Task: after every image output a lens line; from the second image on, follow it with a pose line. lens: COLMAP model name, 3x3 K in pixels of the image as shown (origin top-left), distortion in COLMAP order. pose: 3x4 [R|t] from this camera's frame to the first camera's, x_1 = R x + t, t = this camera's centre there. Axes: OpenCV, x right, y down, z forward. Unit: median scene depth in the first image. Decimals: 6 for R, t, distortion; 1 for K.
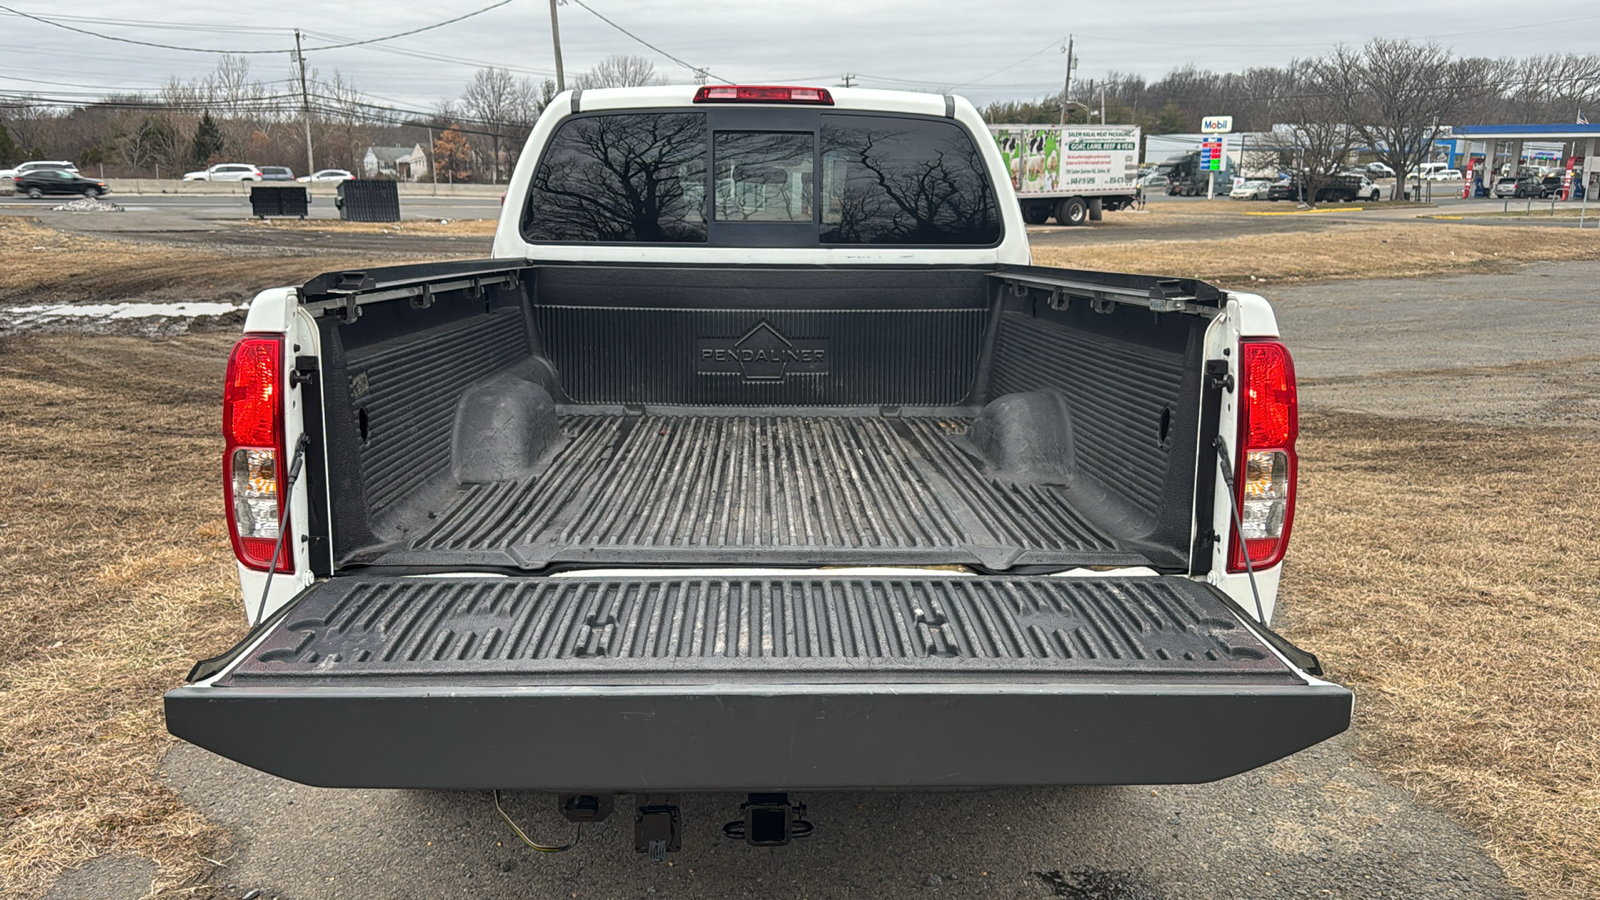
lens RADIAL K [[1313.1, 0, 788.5], [0, 1313.1, 462.7], [0, 0, 1]] dist [0.072393, -0.112369]
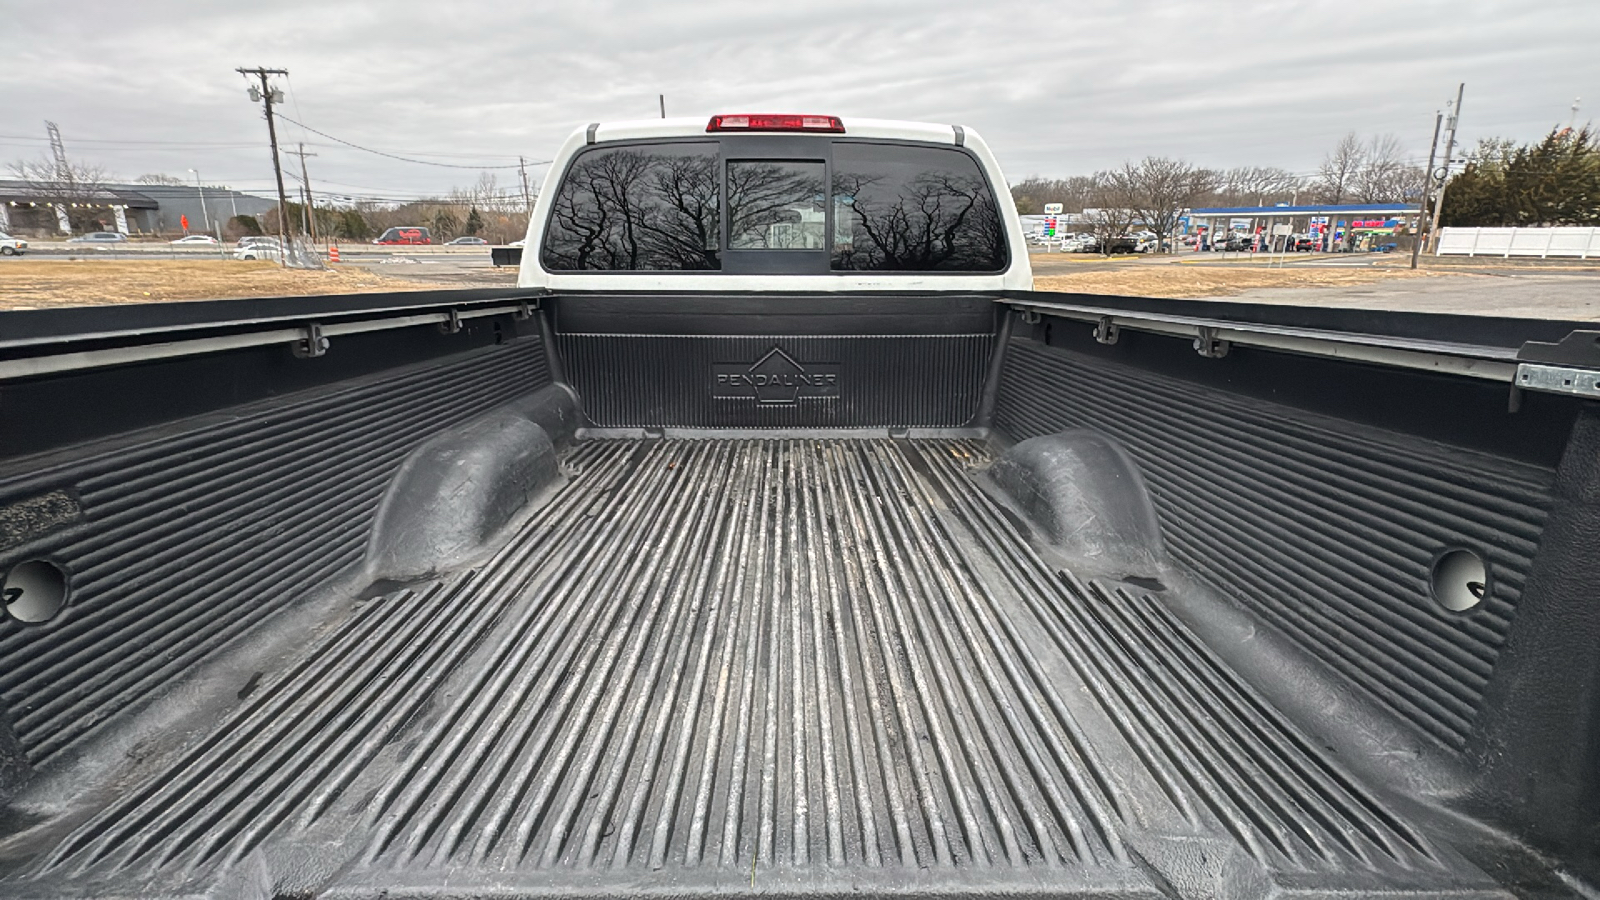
lens RADIAL K [[731.9, 0, 796.8], [0, 731.9, 453.0], [0, 0, 1]] dist [-0.001268, 0.000272]
pose [[0.999920, -0.002678, -0.012325, 0.003754], [0.003508, 0.997691, 0.067829, -0.064318], [0.012114, -0.067867, 0.997621, 0.422451]]
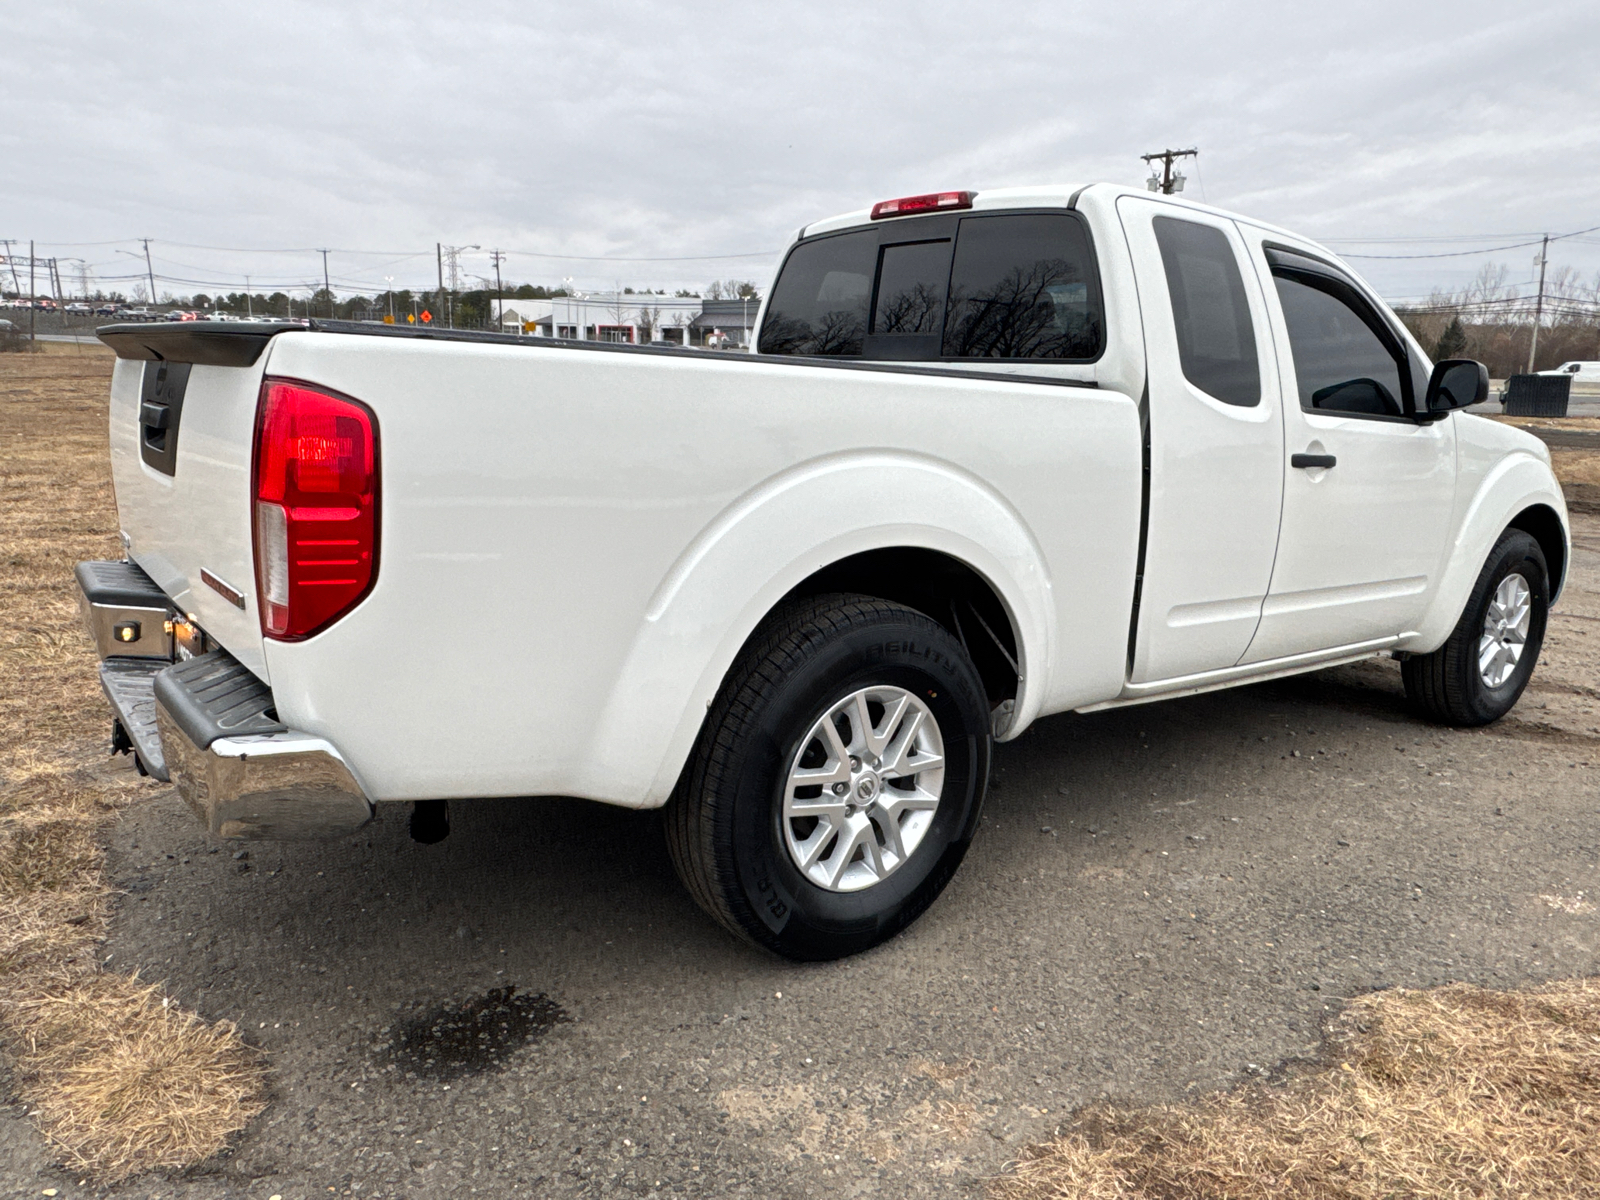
lens RADIAL K [[1140.4, 0, 768.3], [0, 1140.4, 609.9], [0, 0, 1]] dist [-0.004538, 0.004991]
pose [[0.574842, 0.174496, -0.799443, 0.641320], [-0.184247, 0.979511, 0.081316, -0.034553], [0.797252, 0.100551, 0.595214, 0.440969]]
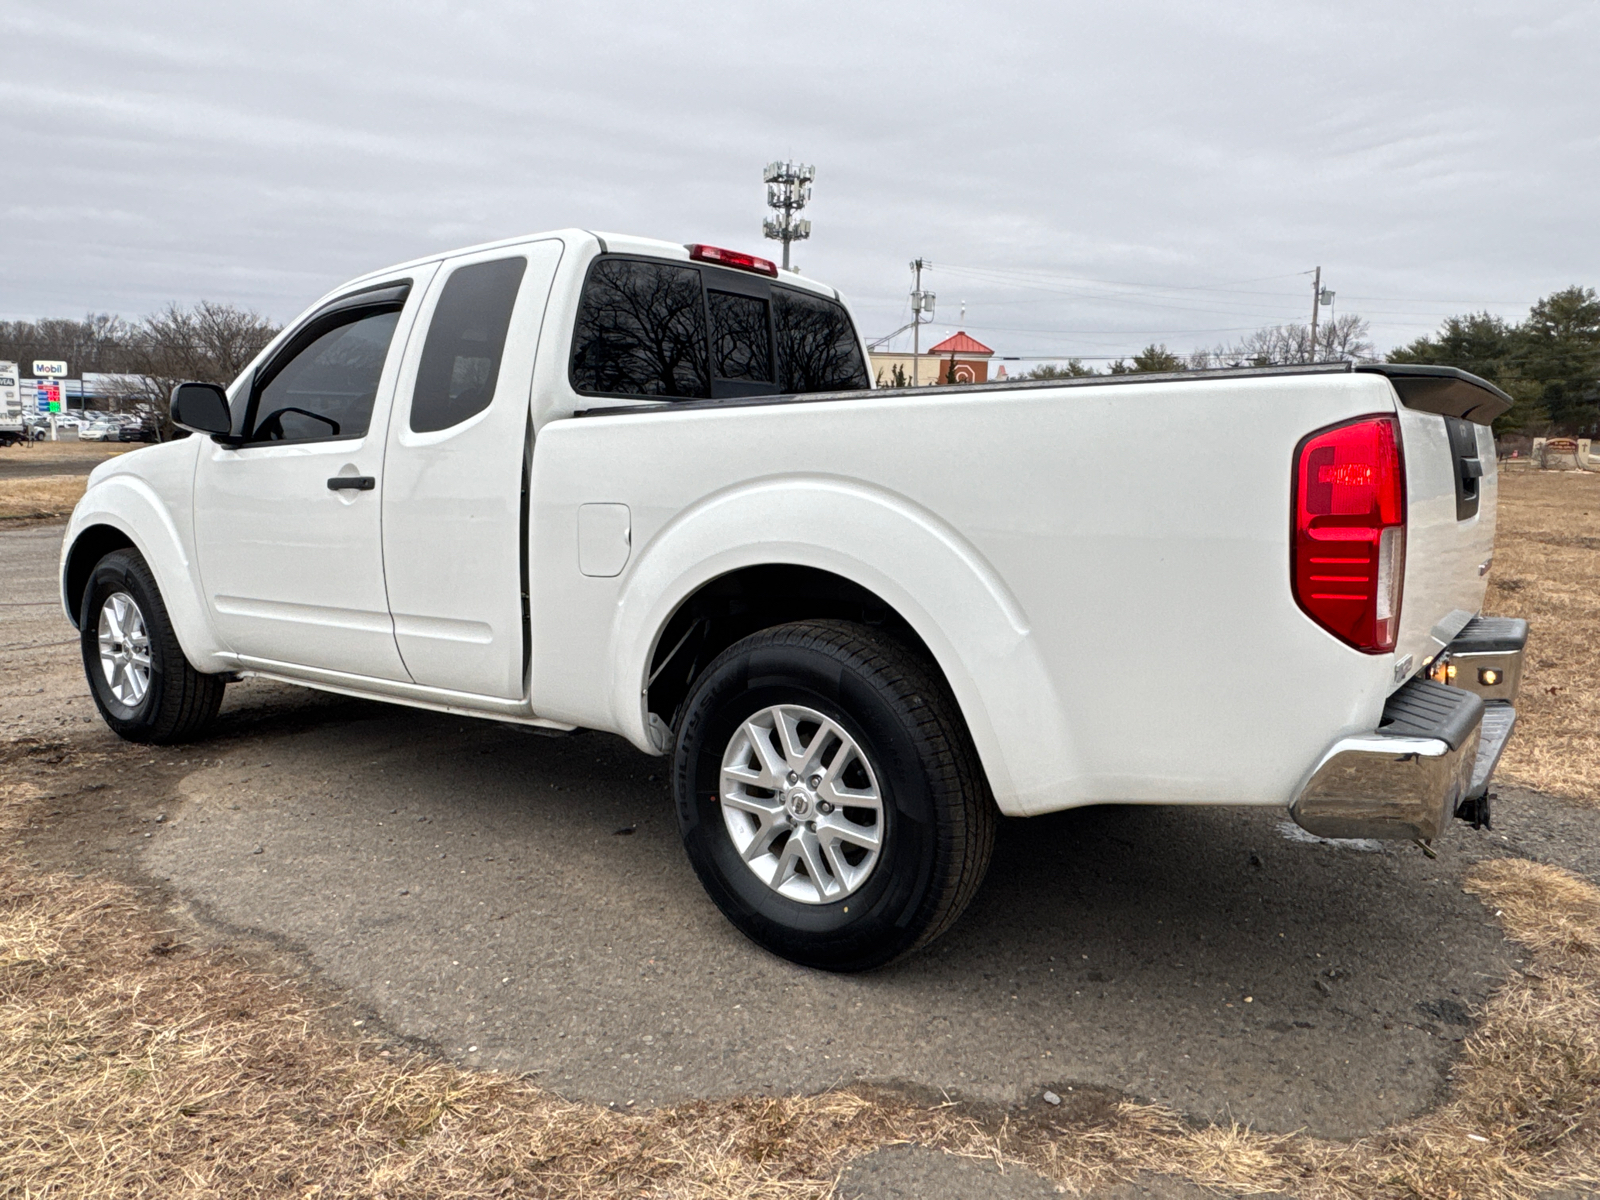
lens RADIAL K [[1140.4, 0, 800.2], [0, 1140.4, 610.5], [0, 0, 1]] dist [-0.004538, 0.004991]
pose [[0.602798, -0.111318, 0.790091, -0.725724], [0.153227, 0.987940, 0.022290, -0.019603], [-0.783043, 0.107627, 0.612585, 0.442150]]
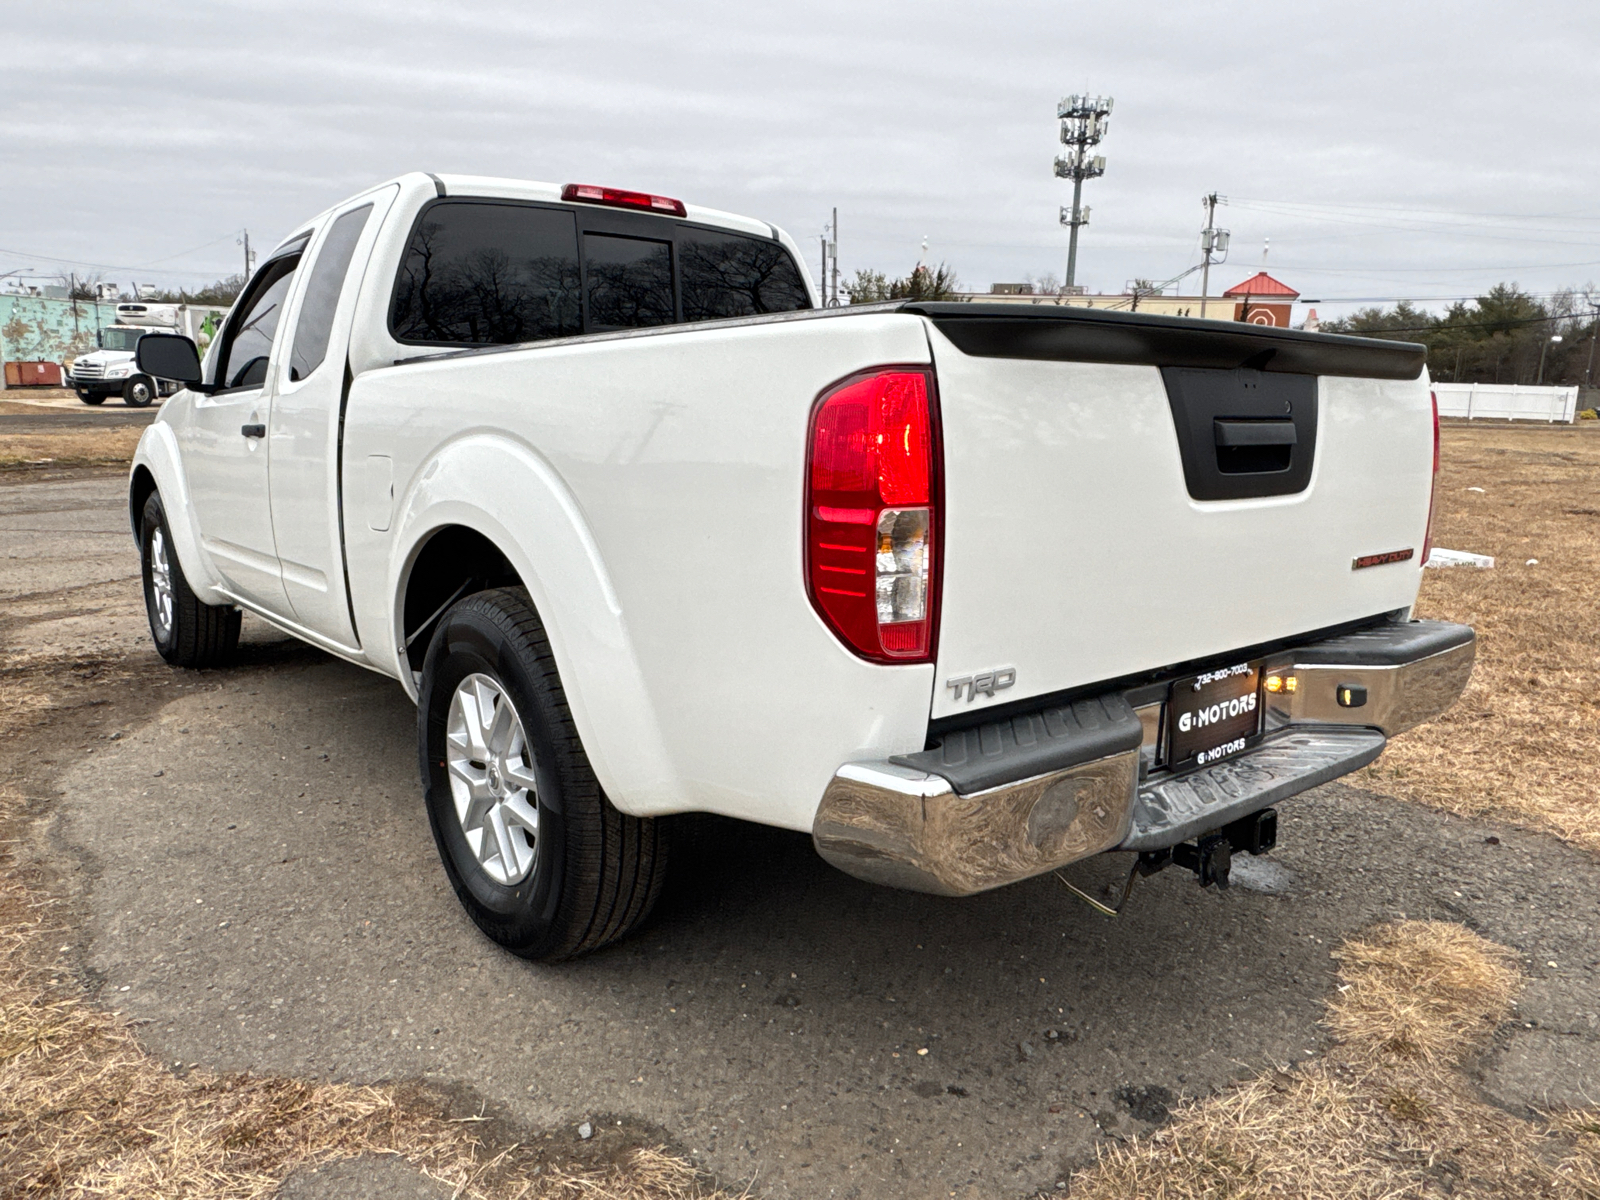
lens RADIAL K [[1140.4, 0, 799.6], [0, 1140.4, 611.8], [0, 0, 1]] dist [-0.004538, 0.004991]
pose [[0.782208, -0.108939, 0.613418, -0.470916], [0.111645, 0.993166, 0.034015, 0.010810], [-0.612932, 0.041878, 0.789025, 0.265687]]
